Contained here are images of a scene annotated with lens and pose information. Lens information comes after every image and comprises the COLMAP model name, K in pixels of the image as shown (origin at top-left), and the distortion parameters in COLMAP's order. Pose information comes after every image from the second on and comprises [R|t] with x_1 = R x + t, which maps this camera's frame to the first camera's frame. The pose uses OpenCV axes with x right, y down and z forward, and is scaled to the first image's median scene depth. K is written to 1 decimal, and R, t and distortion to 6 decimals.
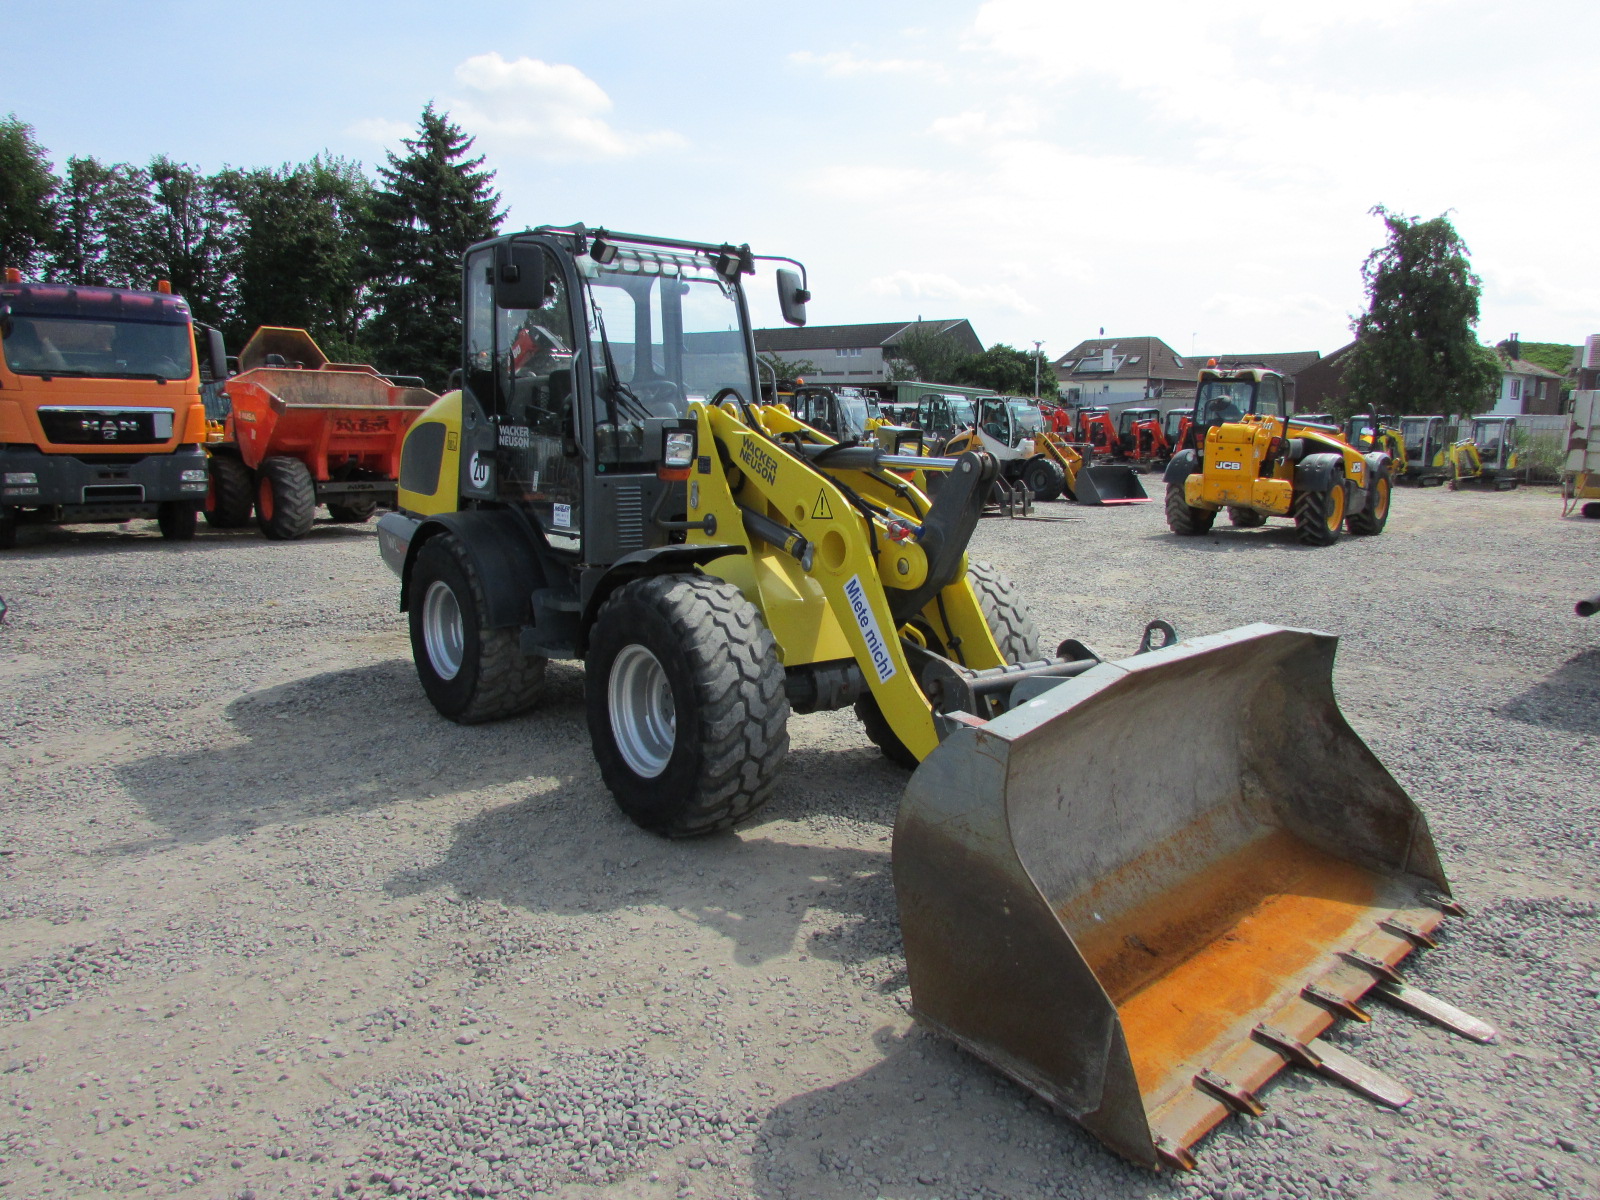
lens RADIAL K [[1169.7, 0, 793.5], [0, 1169.7, 601.6], [0, 0, 1]] dist [-0.027820, 0.009173]
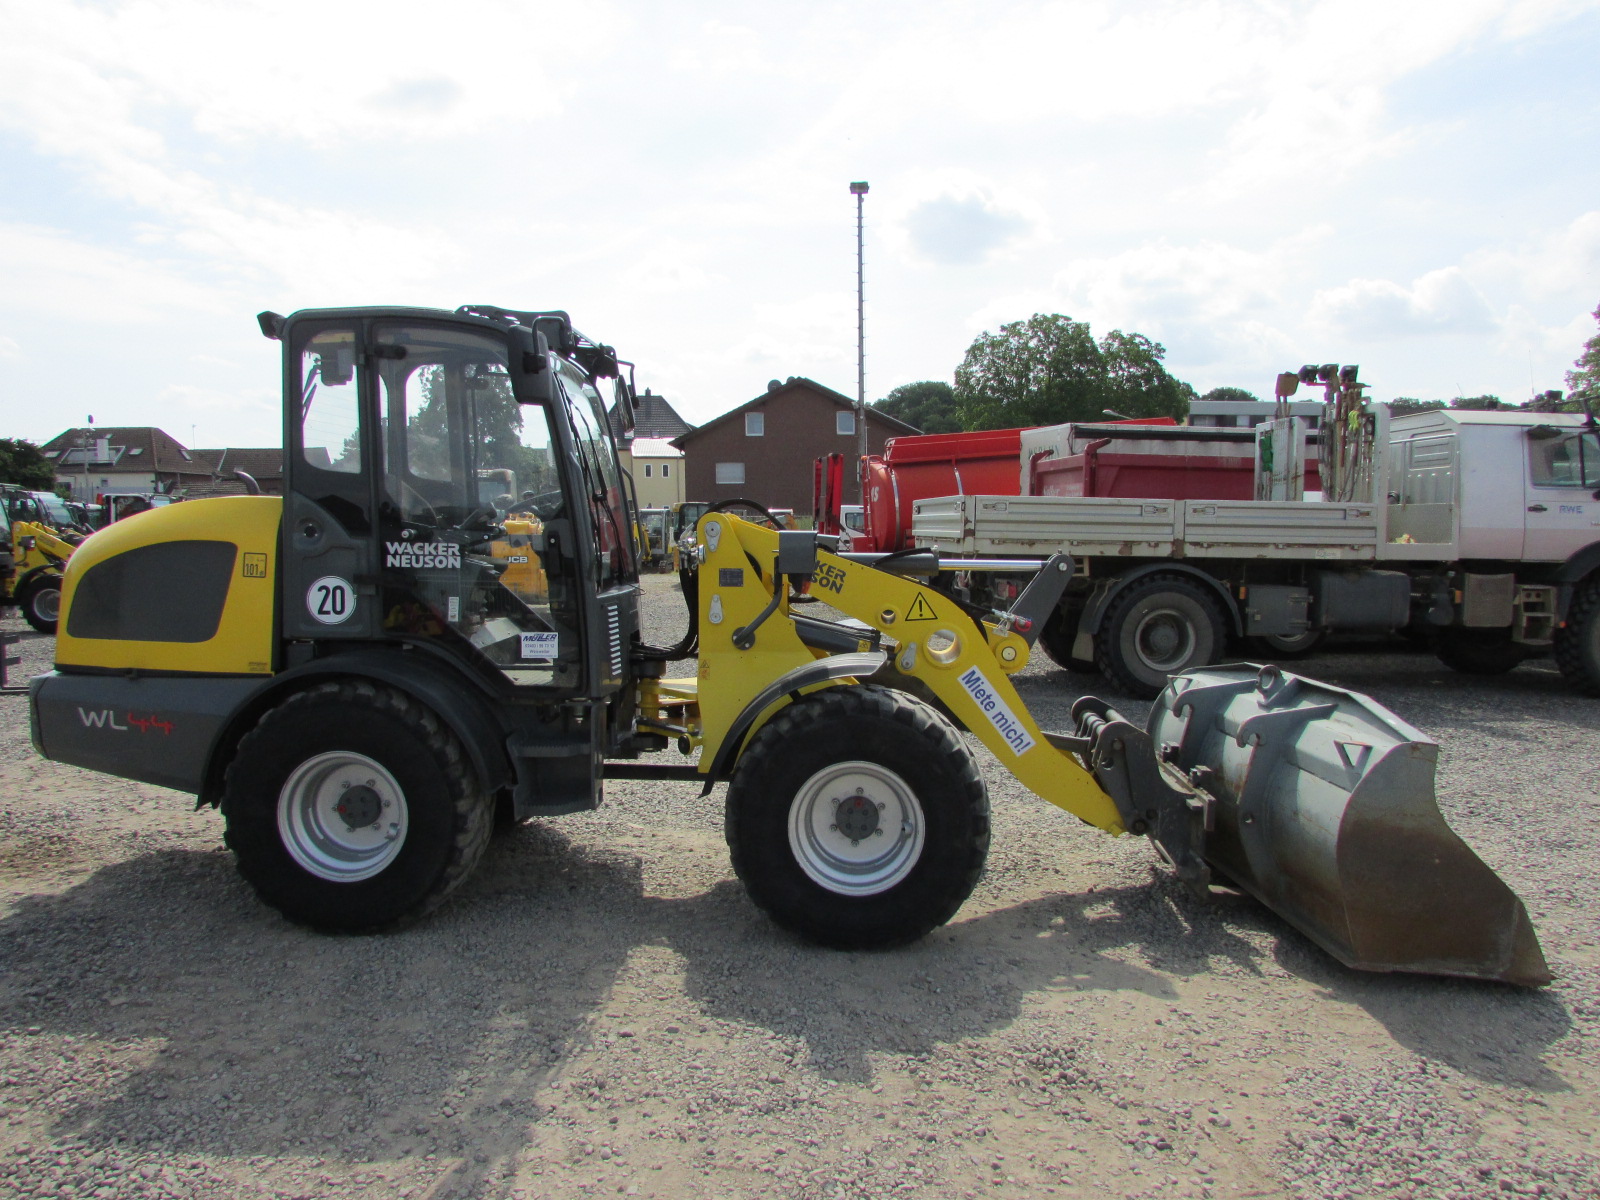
lens RADIAL K [[1169.7, 0, 793.5], [0, 1169.7, 601.6], [0, 0, 1]] dist [-0.027820, 0.009173]
pose [[0.657694, -0.065771, 0.750408, -0.869526], [0.124698, 0.991943, -0.022351, -0.078155], [-0.742892, 0.108275, 0.660597, 0.364804]]
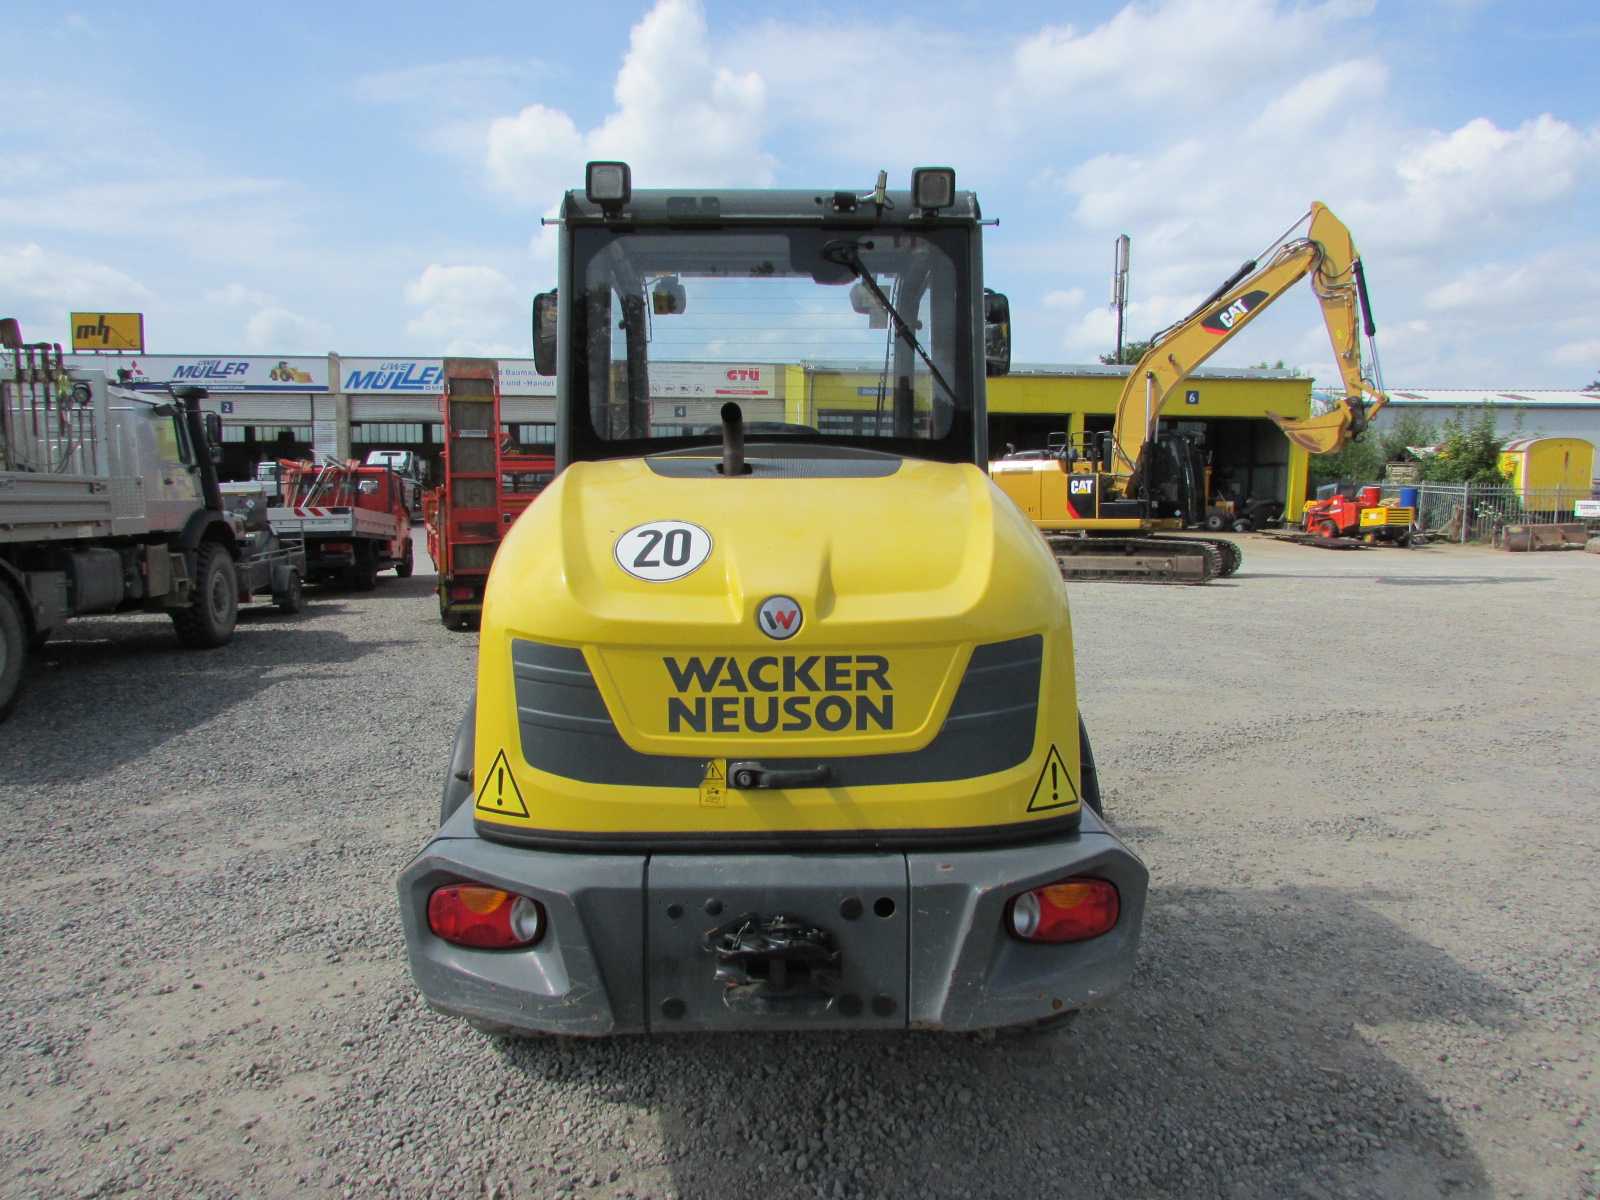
lens RADIAL K [[1169.7, 0, 793.5], [0, 1169.7, 601.6], [0, 0, 1]] dist [-0.027820, 0.009173]
pose [[-0.802376, -0.069436, 0.592767, -0.715306], [0.087130, 0.968939, 0.231441, -0.346774], [-0.590425, 0.237350, -0.771403, 2.006641]]
